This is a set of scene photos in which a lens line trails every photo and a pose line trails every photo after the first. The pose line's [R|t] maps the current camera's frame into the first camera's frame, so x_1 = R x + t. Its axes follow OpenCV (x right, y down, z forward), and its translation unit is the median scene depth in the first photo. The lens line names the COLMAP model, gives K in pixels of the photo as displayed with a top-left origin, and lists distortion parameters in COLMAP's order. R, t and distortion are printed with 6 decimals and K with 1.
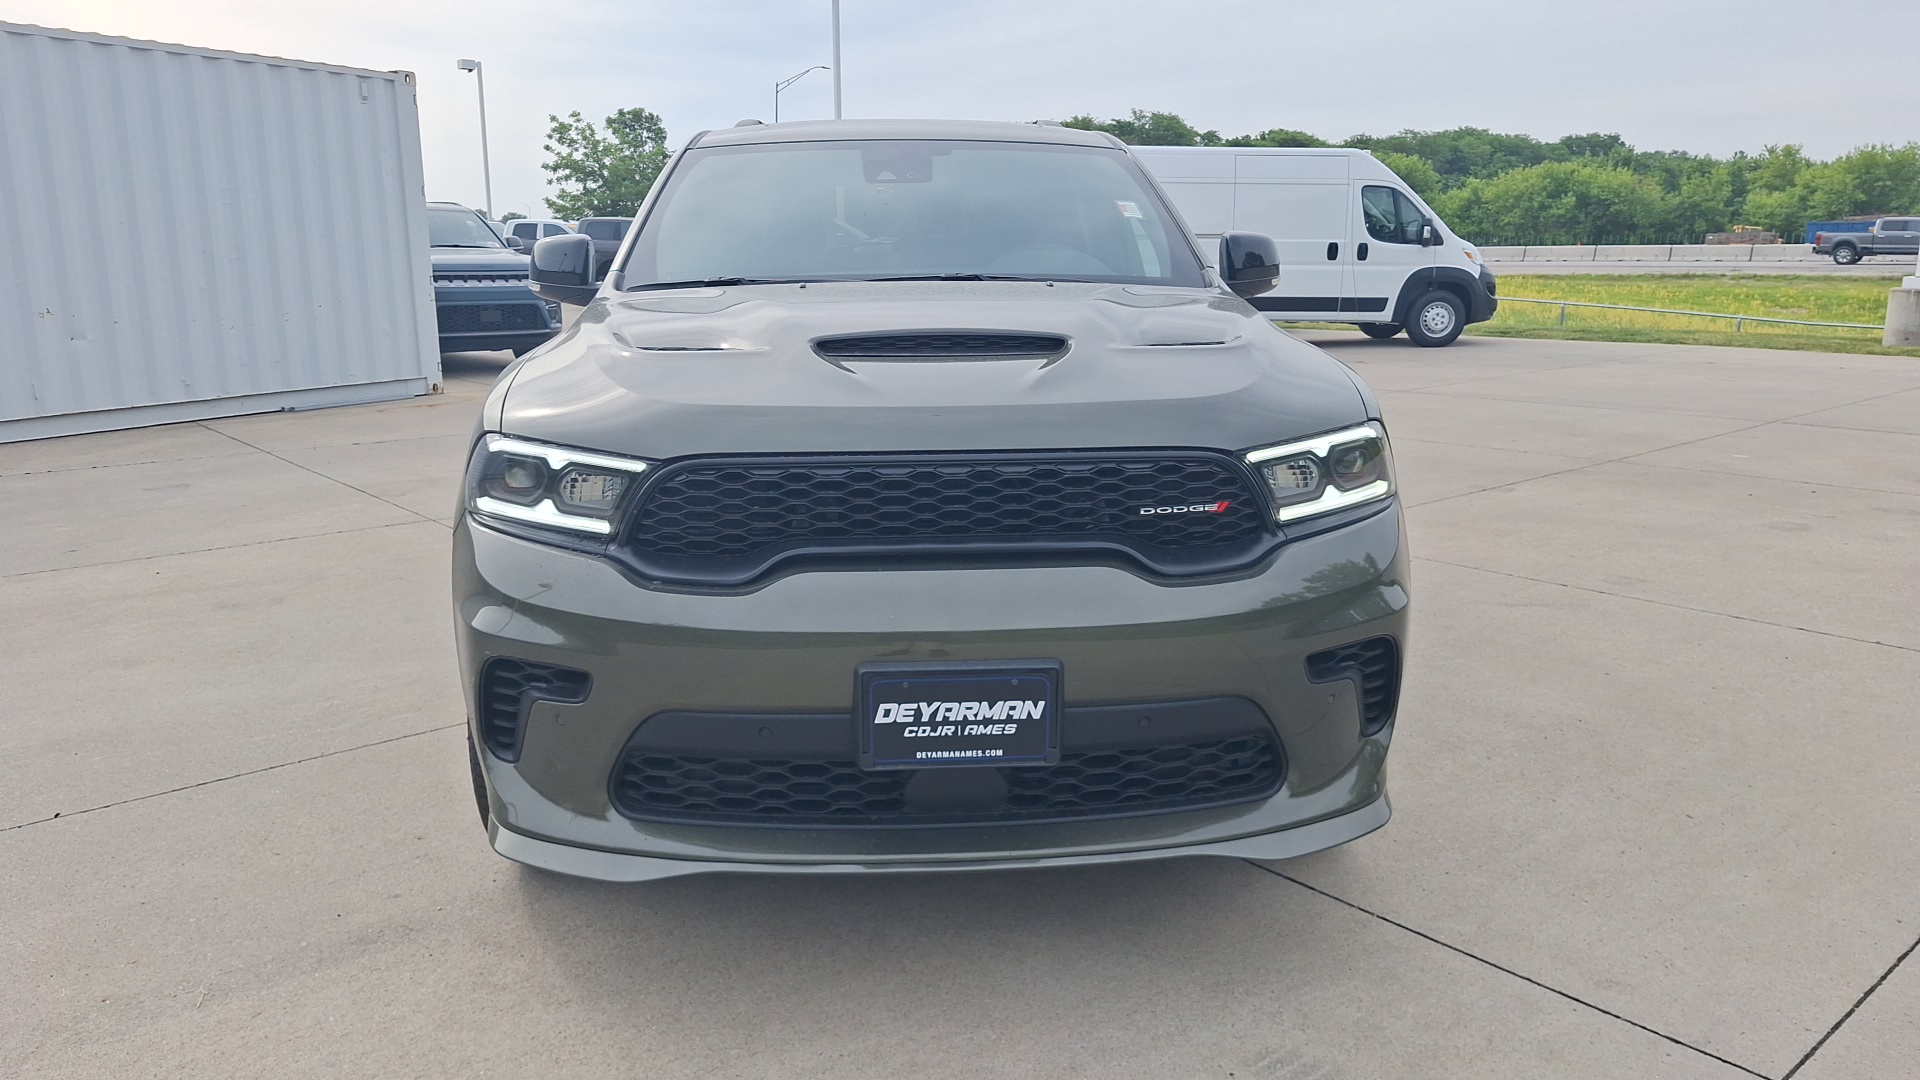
lens RADIAL K [[1401.1, 0, 960.0], [0, 1401.1, 540.0], [0, 0, 1]] dist [0.077113, -0.001196]
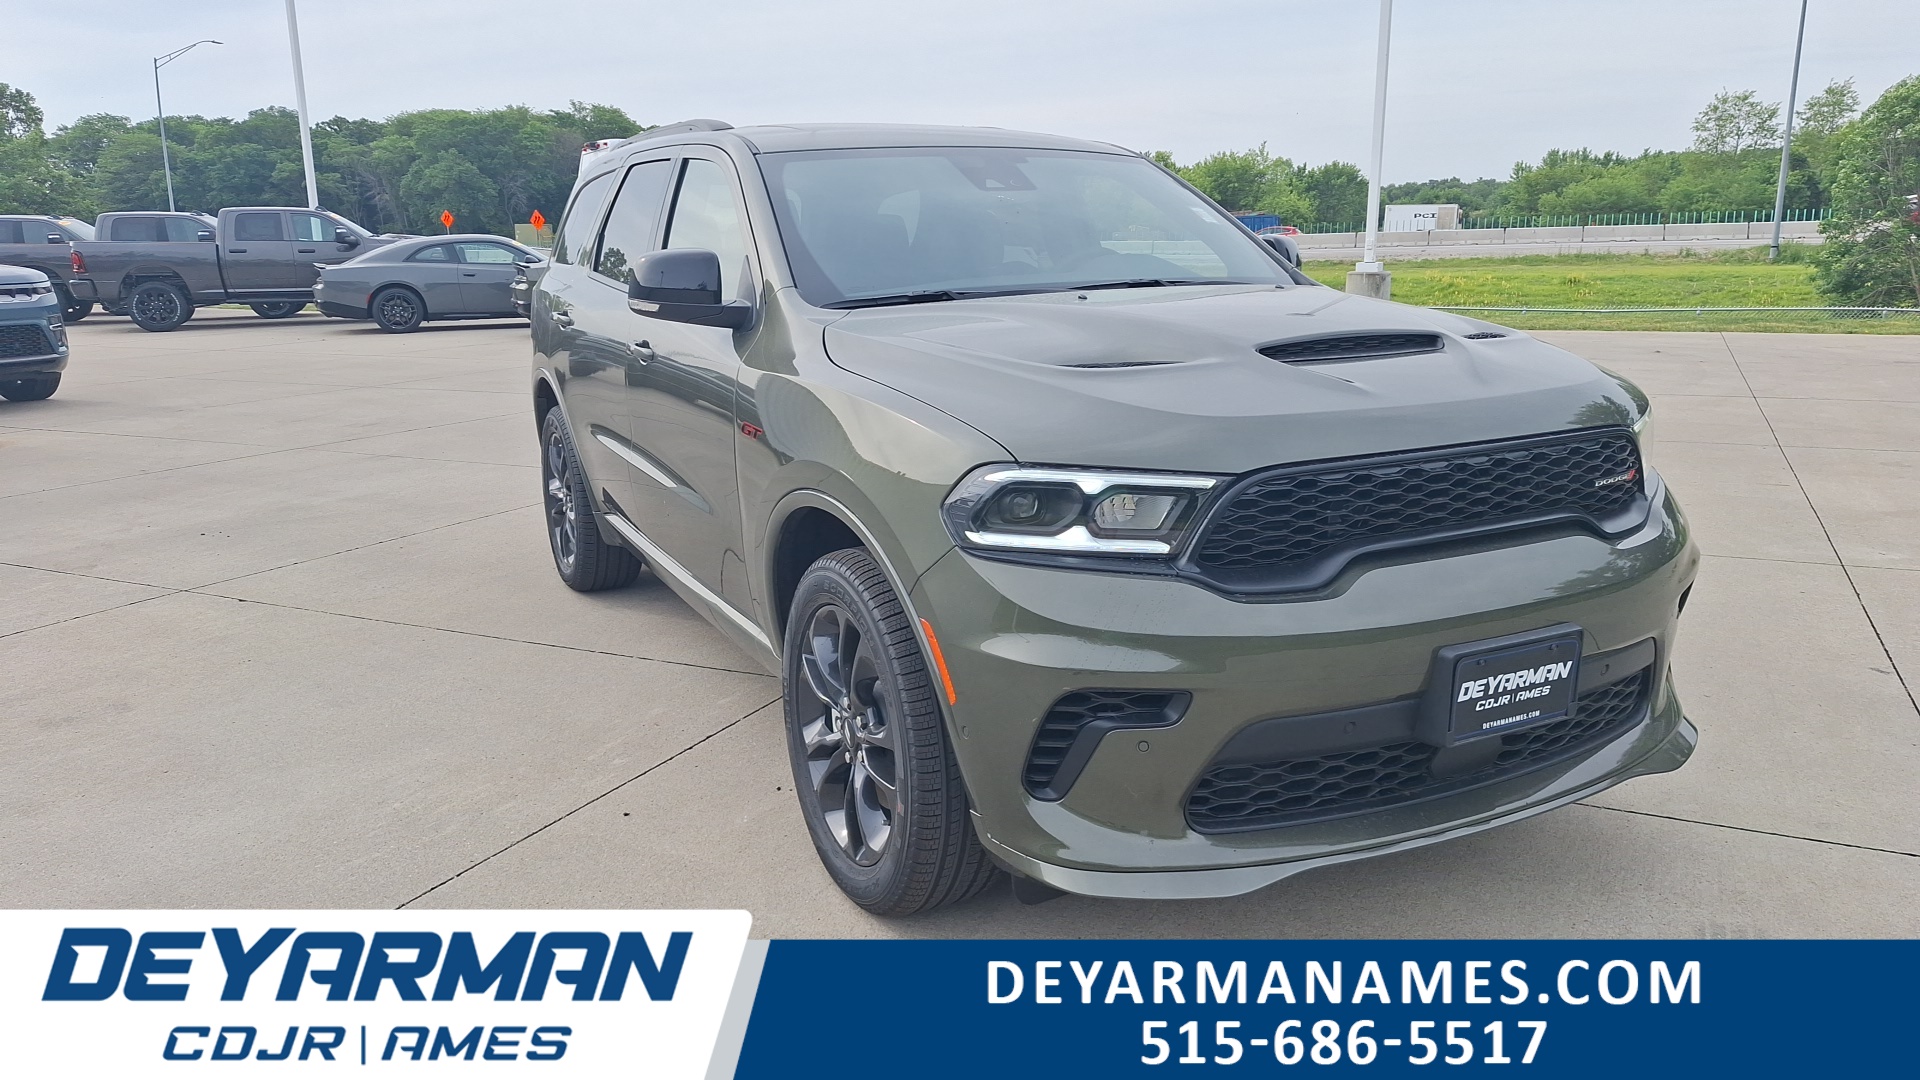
lens RADIAL K [[1396.2, 0, 961.2], [0, 1396.2, 526.5], [0, 0, 1]] dist [0.049183, -0.001524]
pose [[0.919345, -0.096328, 0.381478, -0.750129], [0.097483, 0.995103, 0.016347, -0.052869], [-0.381184, 0.022159, 0.924234, 0.142694]]
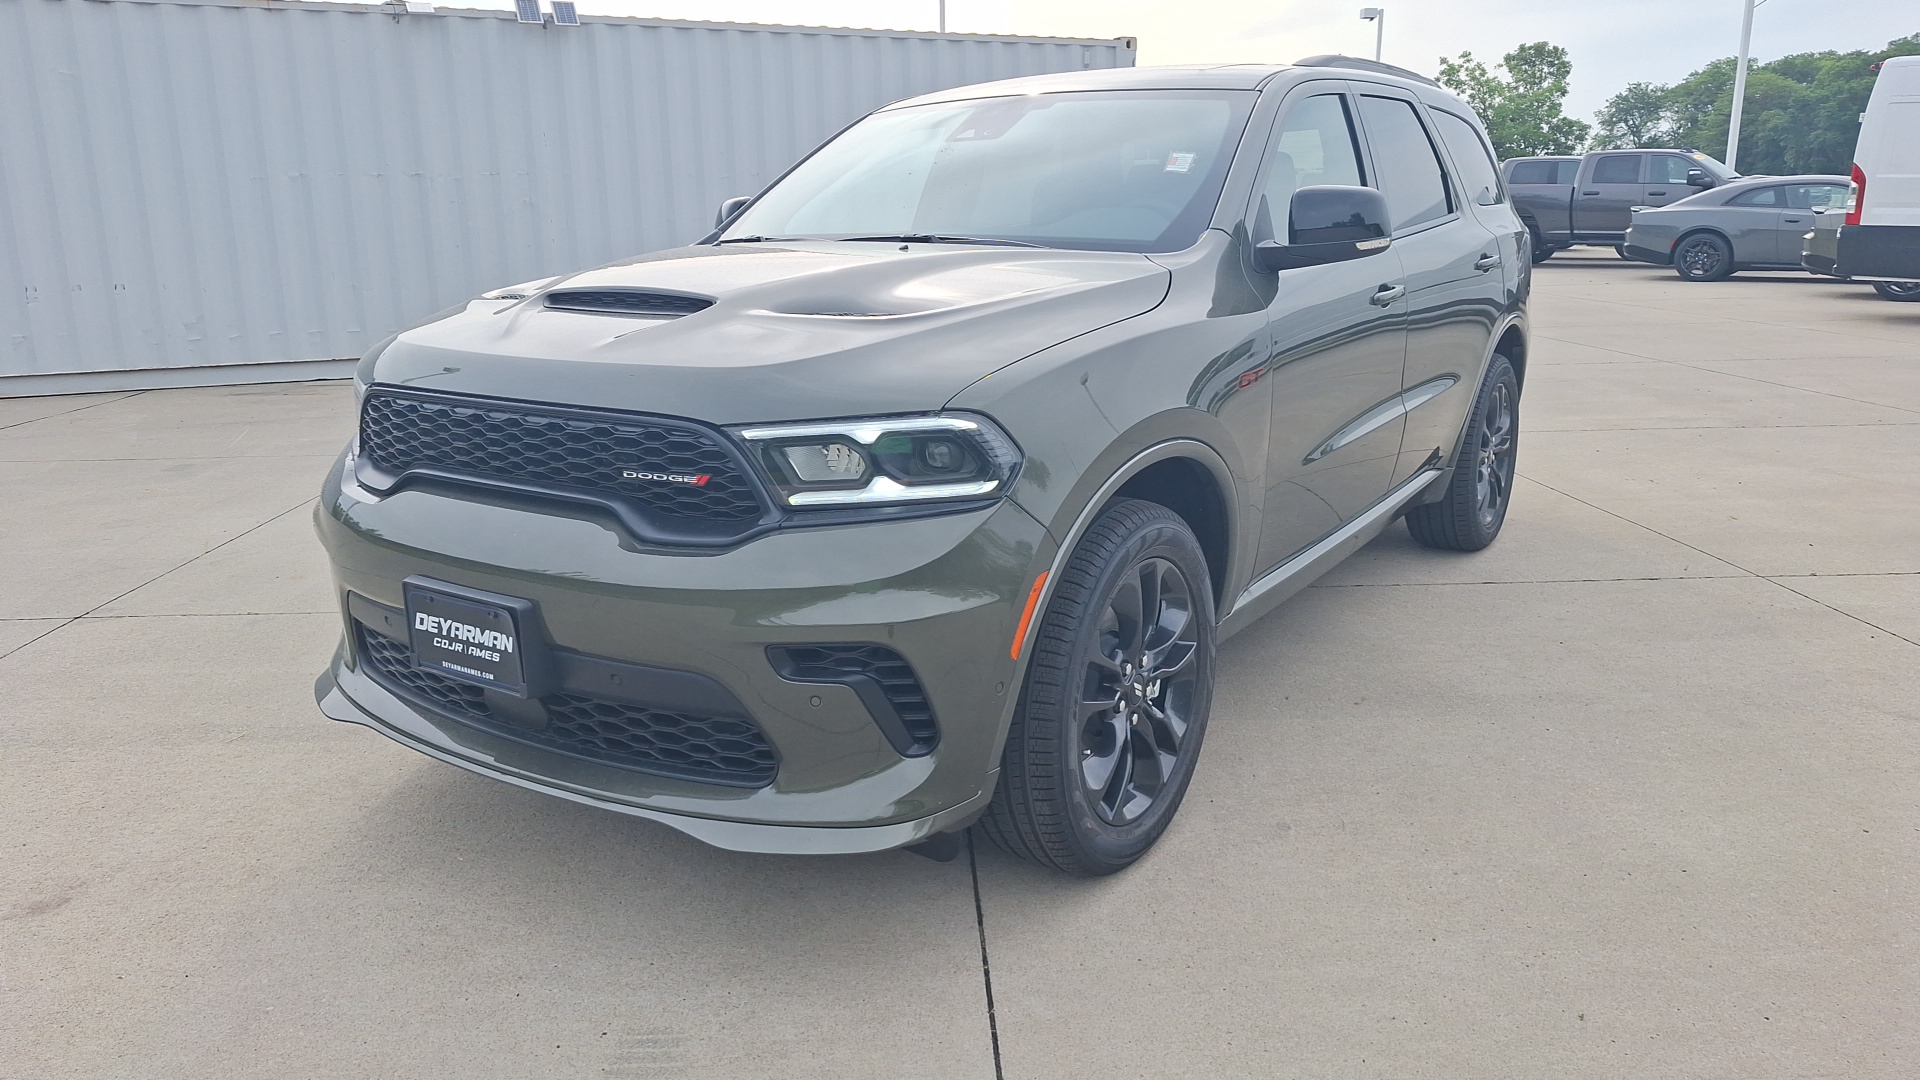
lens RADIAL K [[1401.2, 0, 960.0], [0, 1401.2, 540.0], [0, 0, 1]] dist [0.058986, -0.064523]
pose [[0.781988, 0.144175, -0.606390, 0.912202], [-0.121322, 0.989480, 0.078805, -0.080068], [0.611373, 0.011944, 0.791253, 0.334600]]
